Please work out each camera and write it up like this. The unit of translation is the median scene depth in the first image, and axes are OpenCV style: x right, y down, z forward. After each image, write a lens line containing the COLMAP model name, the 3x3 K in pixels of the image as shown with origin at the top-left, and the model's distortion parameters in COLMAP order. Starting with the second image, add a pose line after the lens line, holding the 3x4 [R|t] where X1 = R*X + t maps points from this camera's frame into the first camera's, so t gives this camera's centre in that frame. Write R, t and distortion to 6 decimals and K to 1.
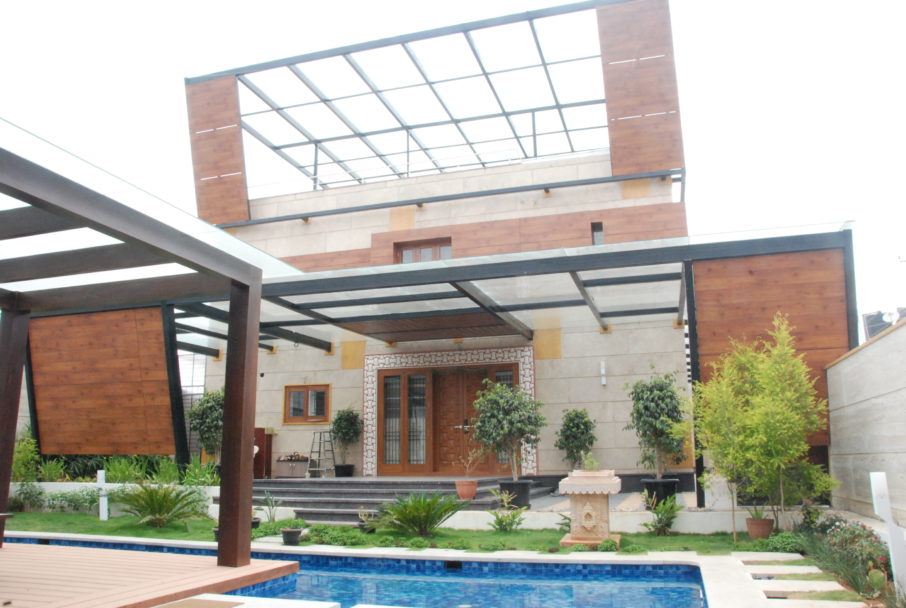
lens RADIAL K [[713.7, 0, 455.0], [0, 713.7, 299.5], [0, 0, 1]] dist [-0.158453, 0.107919]
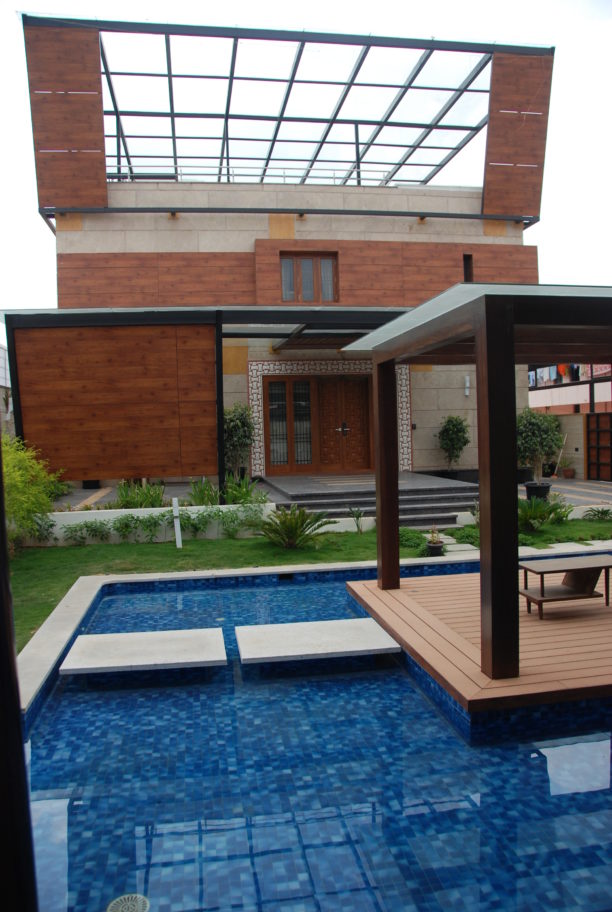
lens RADIAL K [[718.4, 0, 305.5], [0, 718.4, 457.5], [0, 0, 1]] dist [-0.158453, 0.107919]
pose [[0.899168, -0.033759, 0.436300, -0.555633], [-0.078894, 0.968177, 0.237506, -0.041651], [-0.430434, -0.247980, 0.867890, 0.043576]]
